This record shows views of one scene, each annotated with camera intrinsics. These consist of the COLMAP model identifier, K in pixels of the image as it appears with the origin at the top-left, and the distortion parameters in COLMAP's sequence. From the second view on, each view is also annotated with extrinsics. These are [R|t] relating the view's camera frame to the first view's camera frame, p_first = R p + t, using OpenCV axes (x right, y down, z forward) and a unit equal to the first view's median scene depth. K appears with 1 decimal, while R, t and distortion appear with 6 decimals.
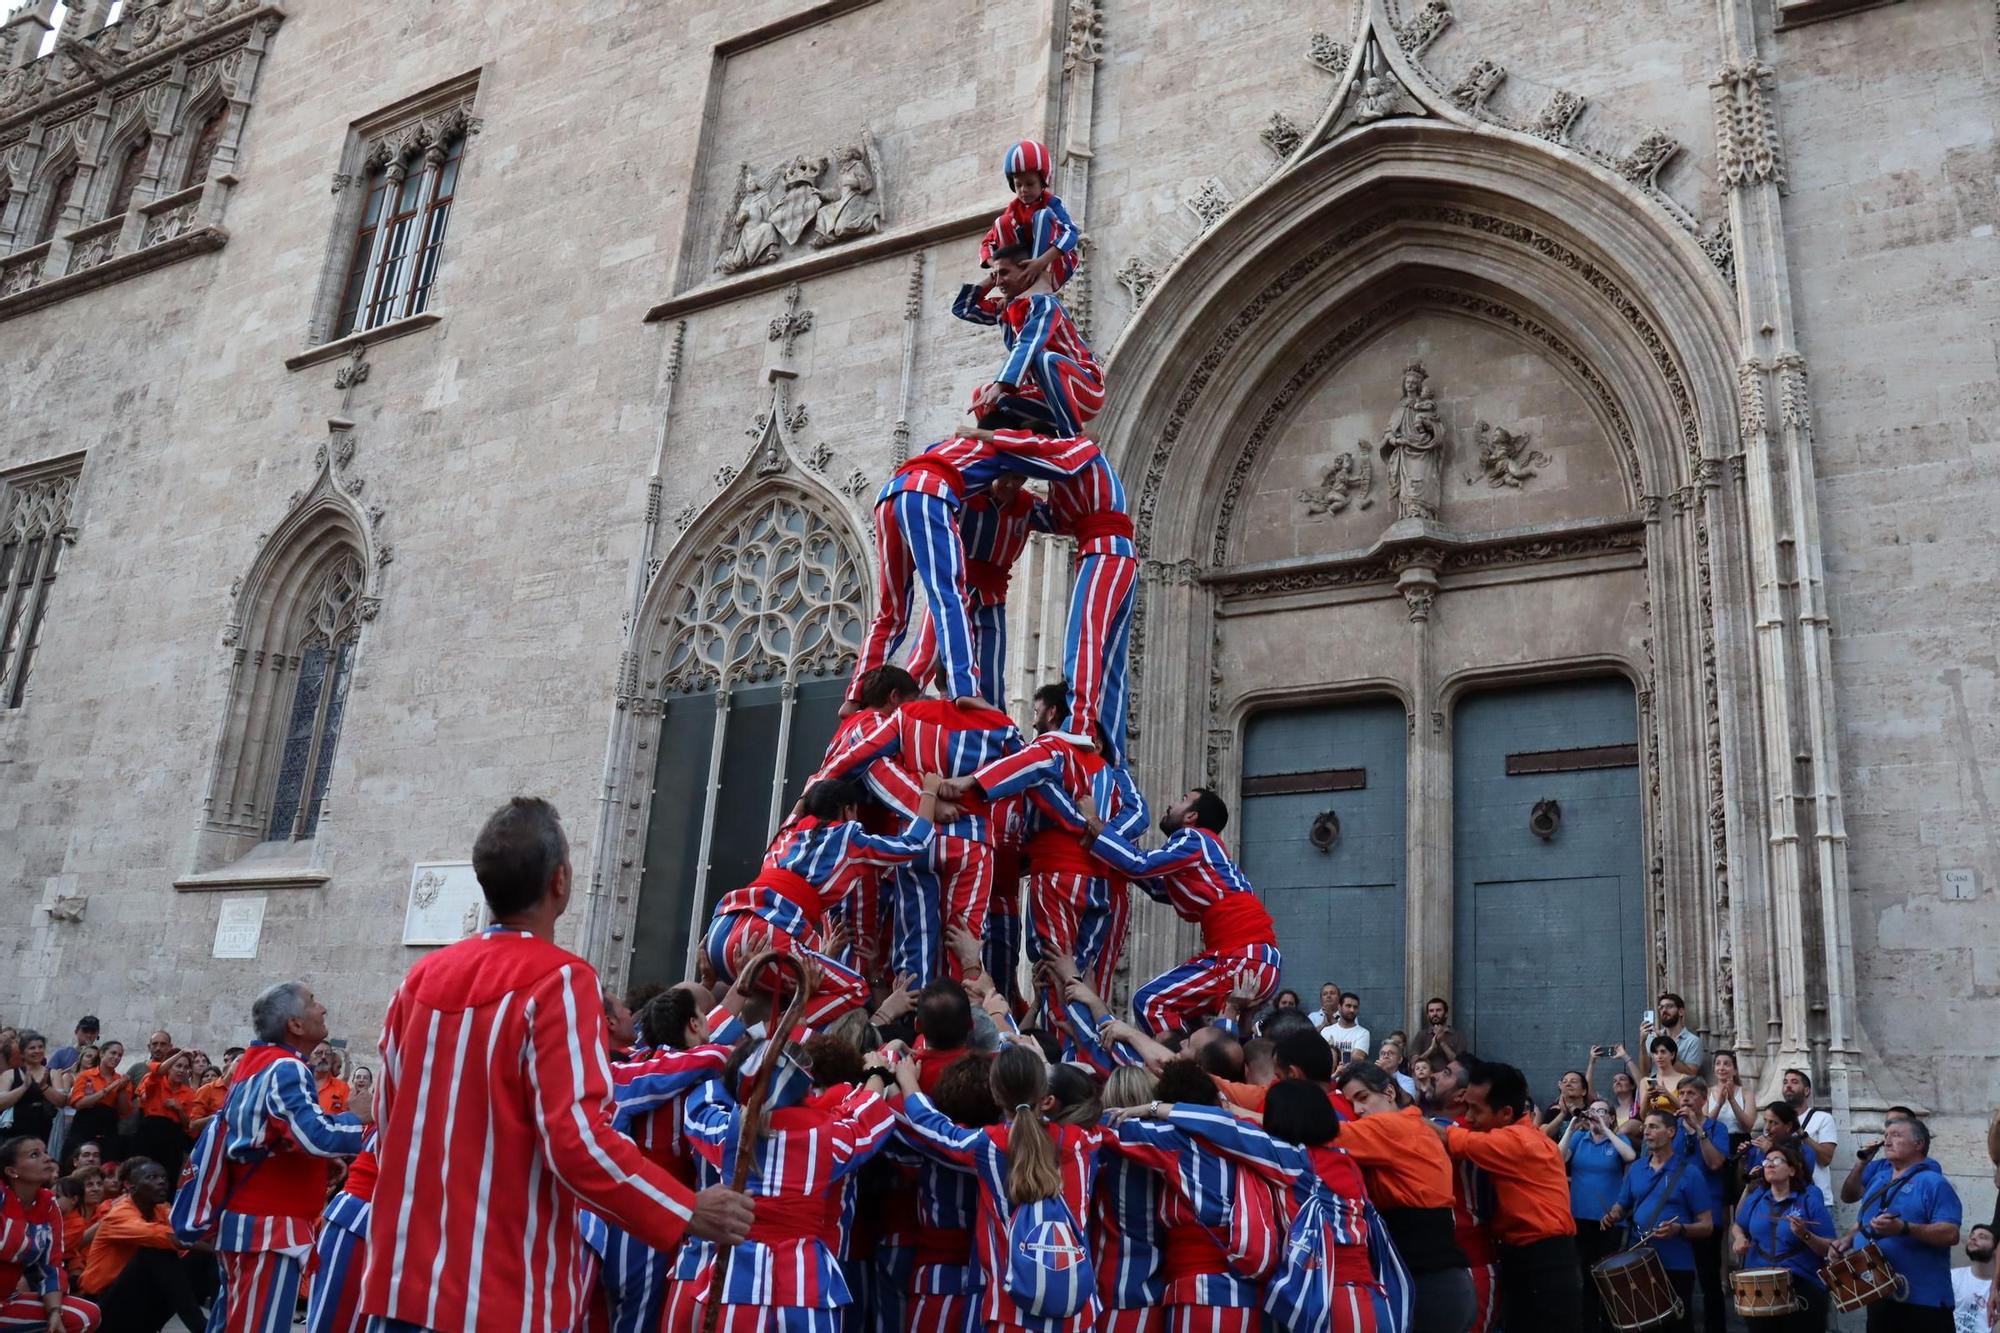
lens RADIAL K [[1645.8, 0, 1000.0], [0, 1645.8, 666.5], [0, 0, 1]] dist [-0.158732, 0.125540]
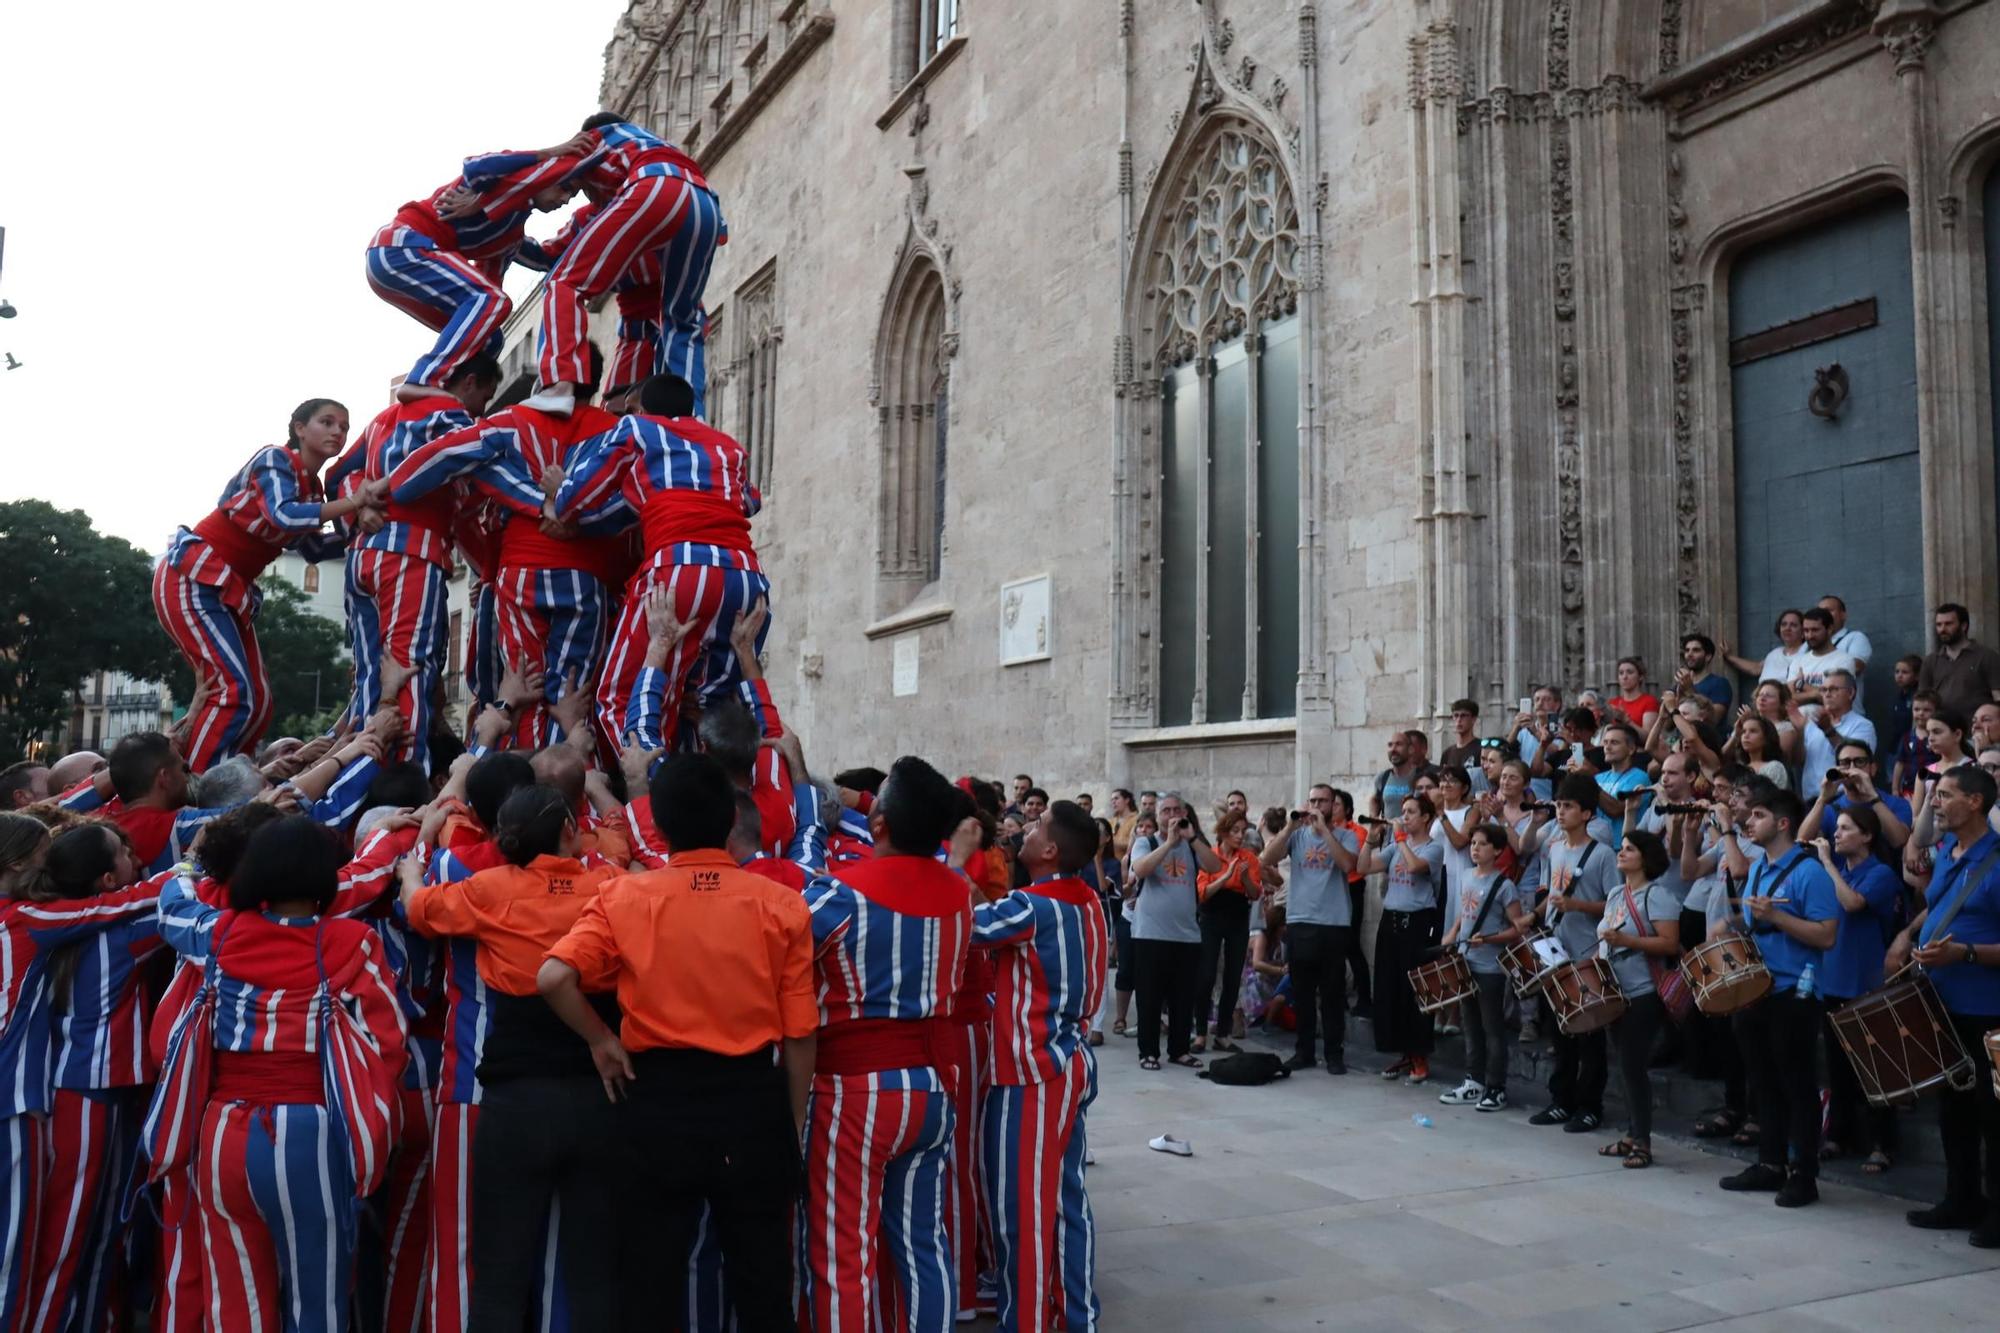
lens RADIAL K [[1645.8, 0, 1000.0], [0, 1645.8, 666.5], [0, 0, 1]] dist [-0.158732, 0.125540]
pose [[0.823439, -0.104653, -0.557670, 0.224180], [0.212094, 0.968369, 0.131445, 0.037593], [0.526274, -0.226515, 0.819589, 0.148869]]
